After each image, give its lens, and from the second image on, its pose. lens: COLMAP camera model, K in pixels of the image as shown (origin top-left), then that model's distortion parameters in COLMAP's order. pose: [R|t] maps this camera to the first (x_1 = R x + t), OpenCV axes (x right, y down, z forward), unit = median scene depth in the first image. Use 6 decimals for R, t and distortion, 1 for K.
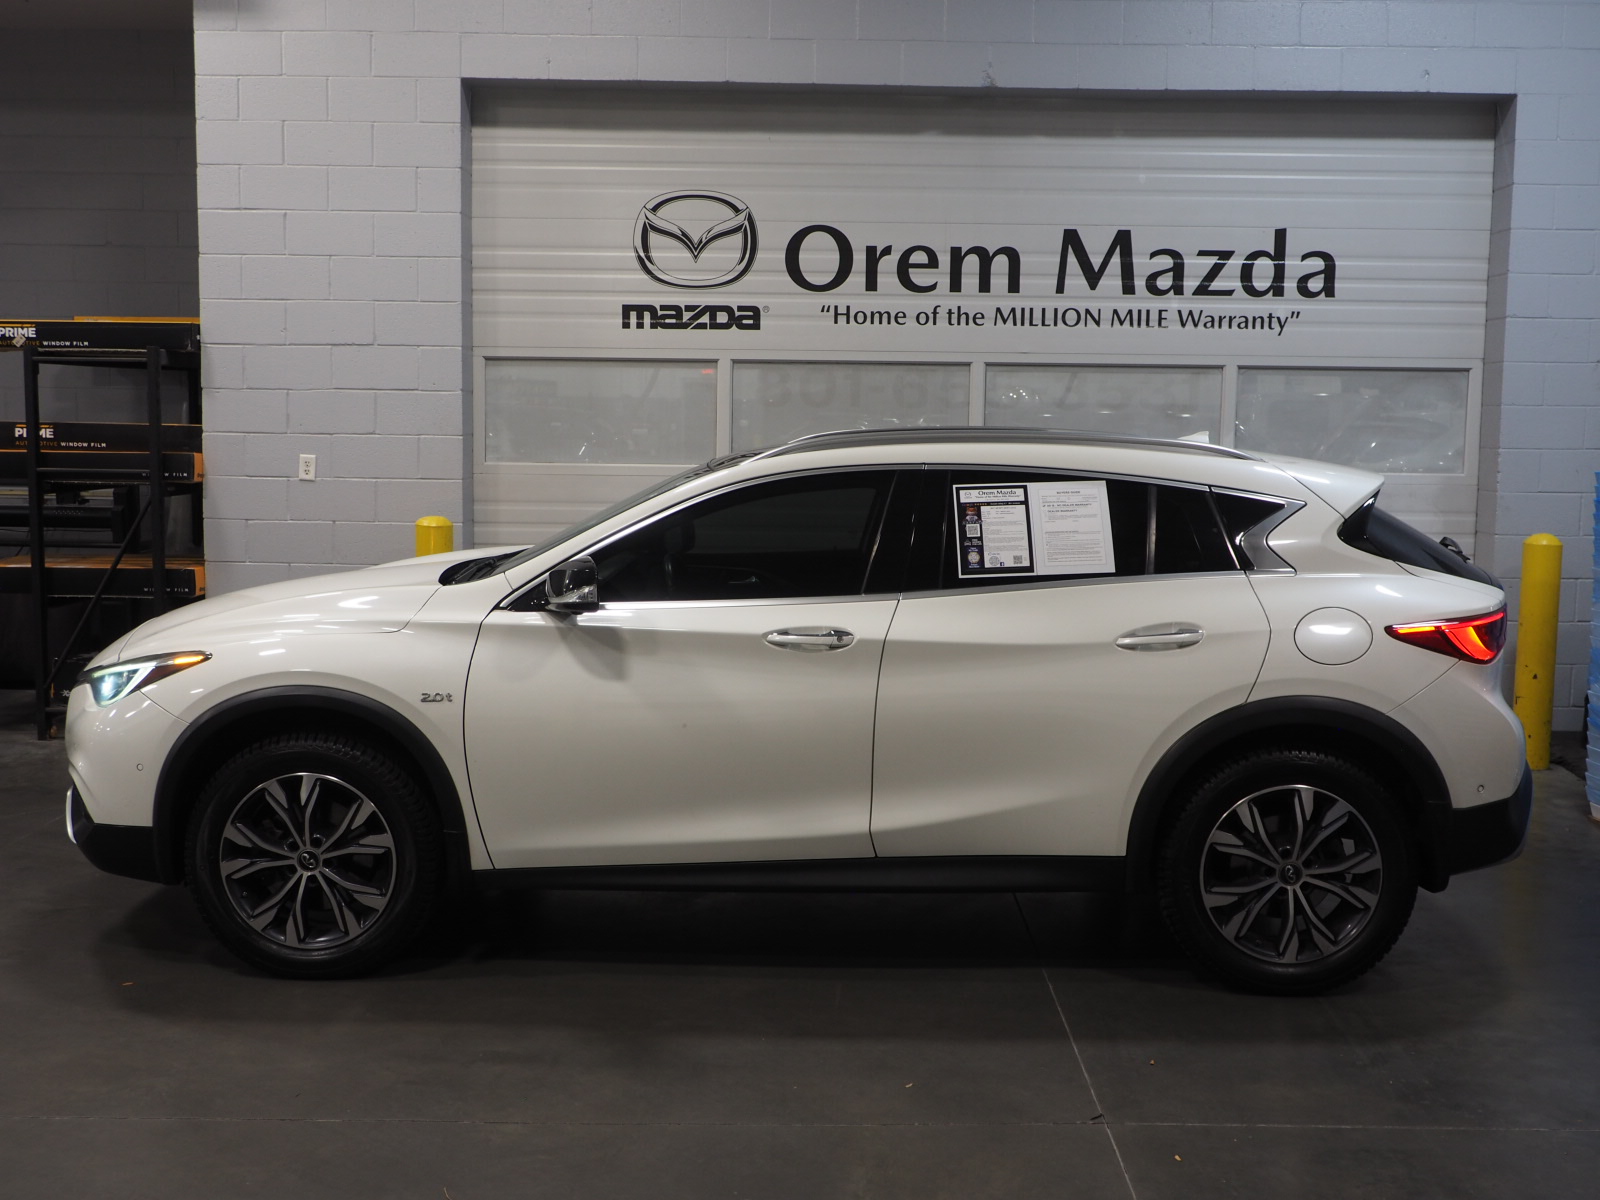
lens RADIAL K [[1421.8, 0, 800.0], [0, 1421.8, 600.0], [0, 0, 1]] dist [-0.034093, 0.009946]
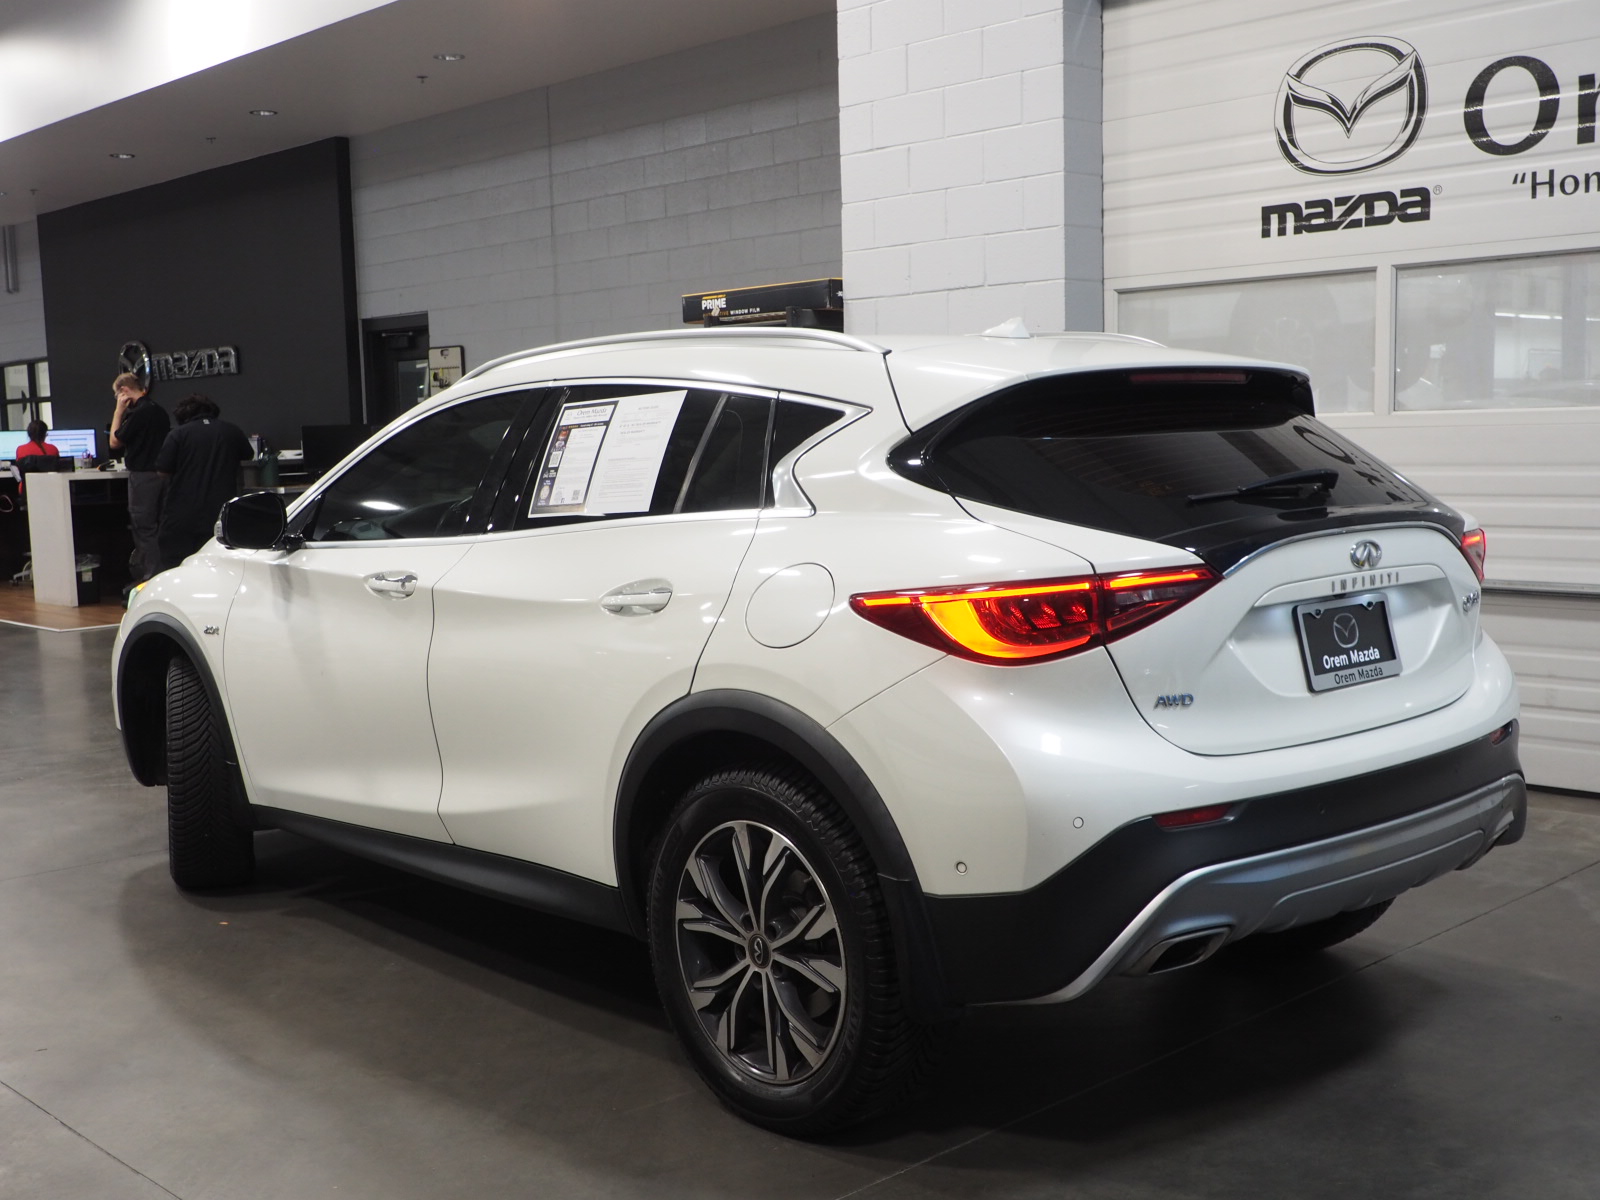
lens RADIAL K [[1760.6, 0, 800.0], [0, 1760.6, 600.0], [0, 0, 1]] dist [-0.016357, 0.013630]
pose [[0.704717, 0.039829, -0.708369, 0.383844], [-0.047036, 0.998849, 0.009369, 0.006036], [0.707927, 0.026717, 0.705780, 0.165299]]
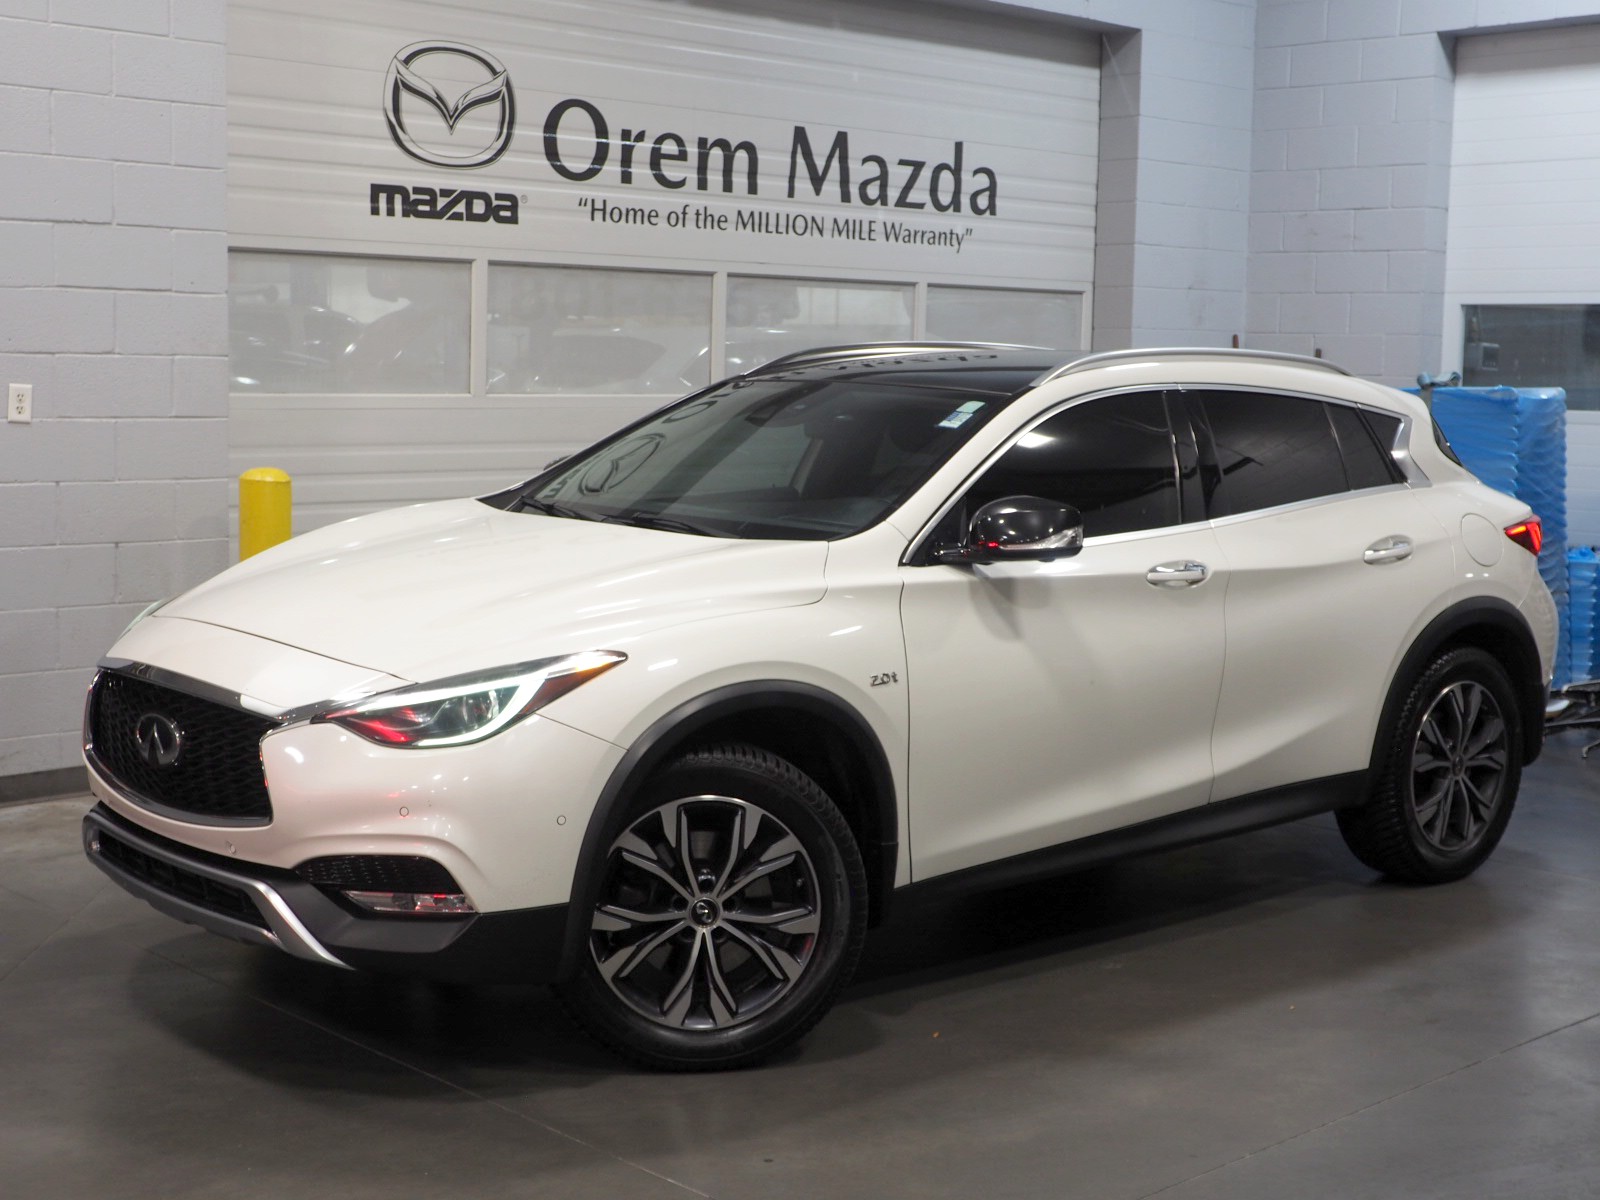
lens RADIAL K [[1841.0, 0, 306.1], [0, 1841.0, 596.2], [0, 0, 1]] dist [-0.061579, 0.023769]
pose [[0.838327, -0.070466, 0.540595, -0.710924], [0.065087, 0.997456, 0.029084, -0.019278], [-0.541269, 0.010803, 0.840780, 0.199677]]
